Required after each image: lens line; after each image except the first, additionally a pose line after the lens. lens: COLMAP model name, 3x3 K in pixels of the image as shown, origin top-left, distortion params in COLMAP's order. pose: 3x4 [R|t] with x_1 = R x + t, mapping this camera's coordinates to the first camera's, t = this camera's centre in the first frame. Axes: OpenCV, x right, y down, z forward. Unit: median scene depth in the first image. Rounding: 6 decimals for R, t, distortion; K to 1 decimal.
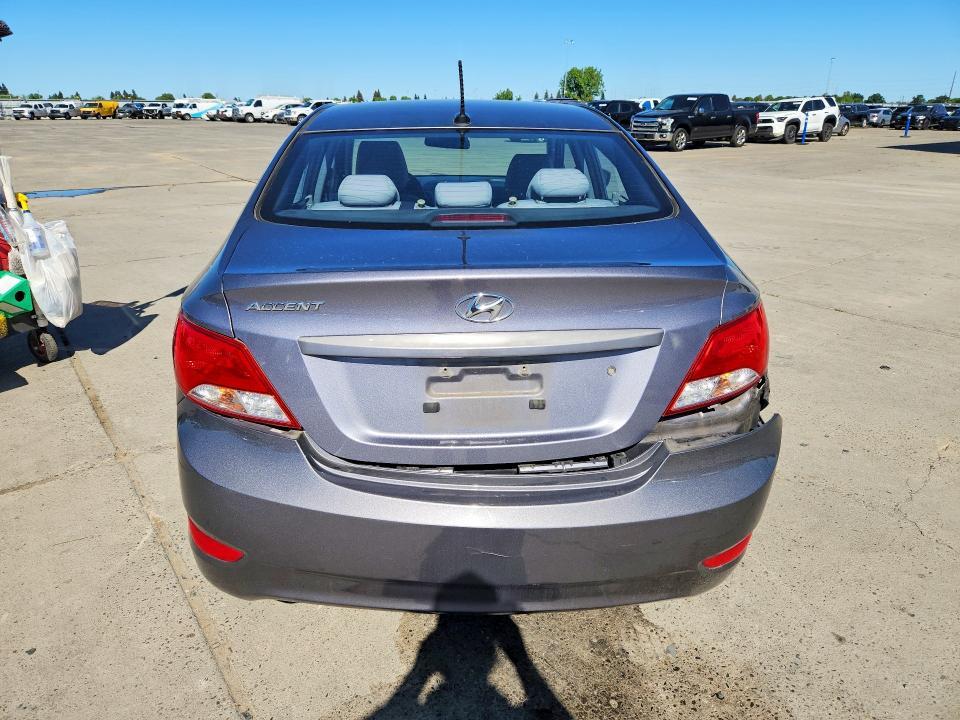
lens RADIAL K [[691.0, 0, 467.8], [0, 691.0, 361.0], [0, 0, 1]] dist [-0.008290, -0.001611]
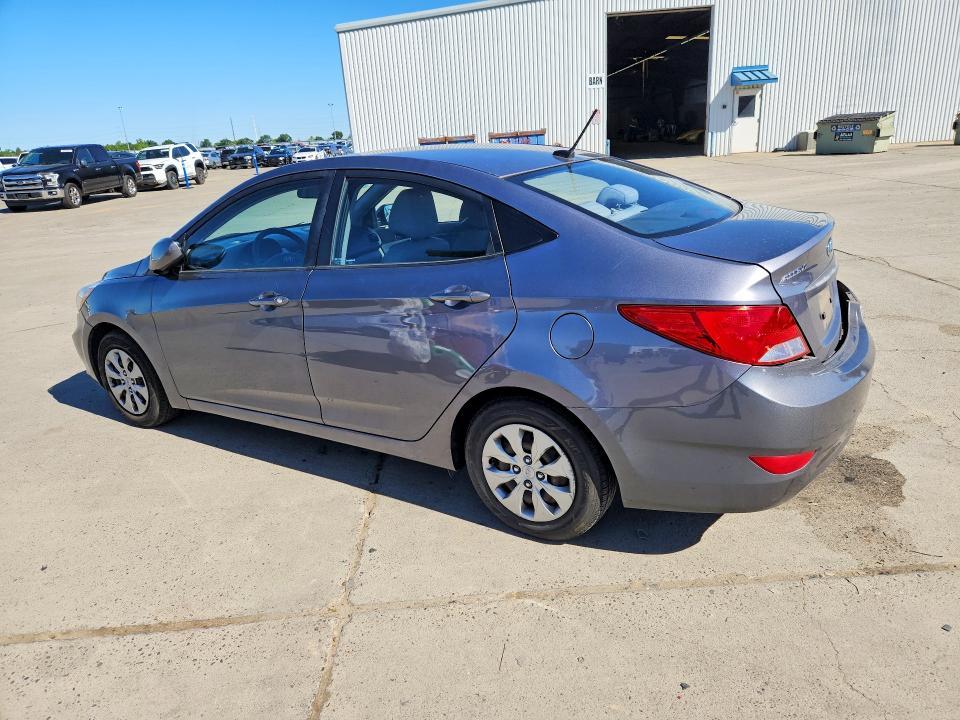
lens RADIAL K [[676.2, 0, 511.8], [0, 676.2, 359.7], [0, 0, 1]] dist [0.016955, -0.001829]
pose [[0.552936, -0.291332, 0.780633, -0.123822], [0.337292, 0.934950, 0.110013, -0.018710], [-0.761903, 0.202471, 0.615231, 0.042801]]
